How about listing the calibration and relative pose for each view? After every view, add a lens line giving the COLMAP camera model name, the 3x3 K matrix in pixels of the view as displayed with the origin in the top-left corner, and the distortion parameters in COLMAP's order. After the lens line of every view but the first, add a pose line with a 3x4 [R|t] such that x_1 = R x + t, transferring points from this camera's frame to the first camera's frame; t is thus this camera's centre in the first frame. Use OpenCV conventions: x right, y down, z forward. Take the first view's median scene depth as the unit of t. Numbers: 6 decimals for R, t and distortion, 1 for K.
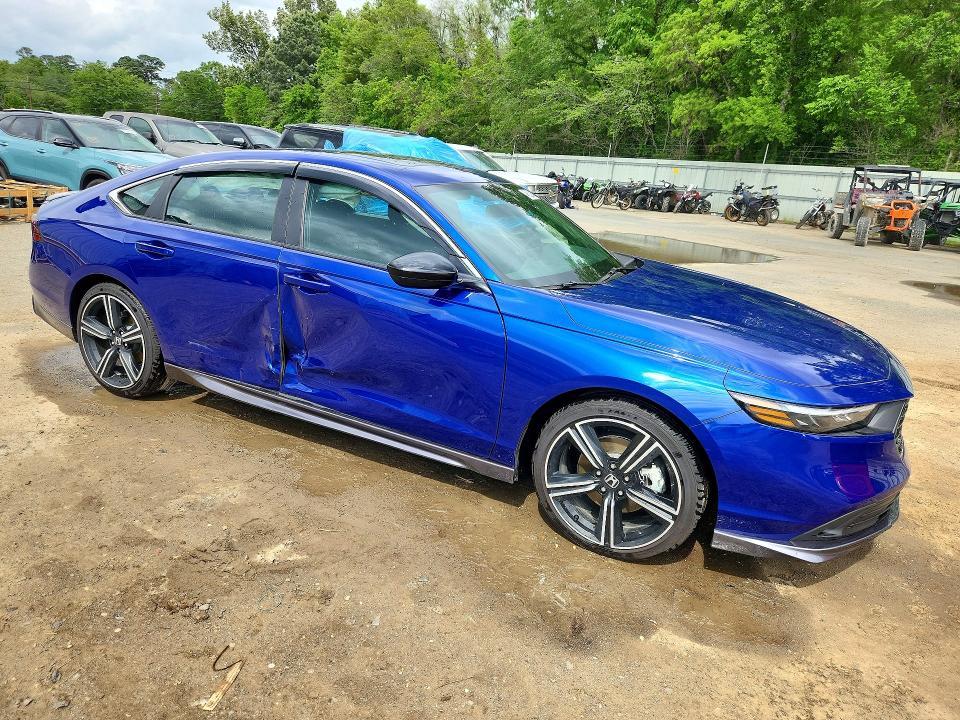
lens RADIAL K [[754.7, 0, 480.0], [0, 754.7, 360.0], [0, 0, 1]] dist [0.016908, 0.008390]
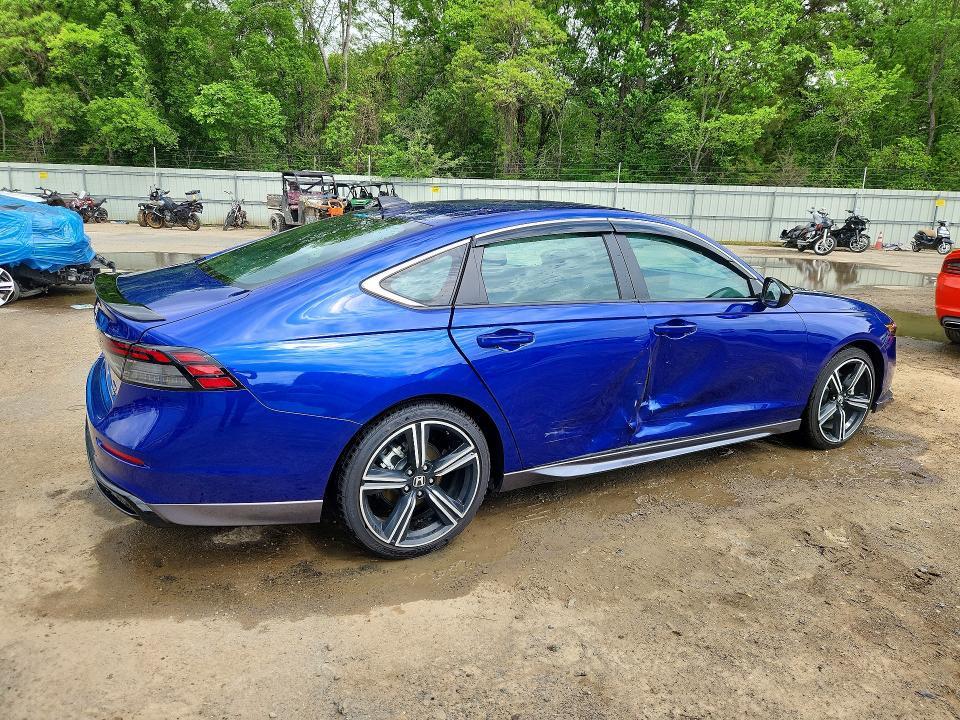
lens RADIAL K [[748.2, 0, 480.0], [0, 748.2, 360.0], [0, 0, 1]] dist [0.007405, 0.004513]
pose [[0.446127, -0.242139, 0.861591, -0.365456], [0.222897, 0.962430, 0.155064, -0.081972], [-0.866768, 0.122868, 0.483339, 0.211497]]
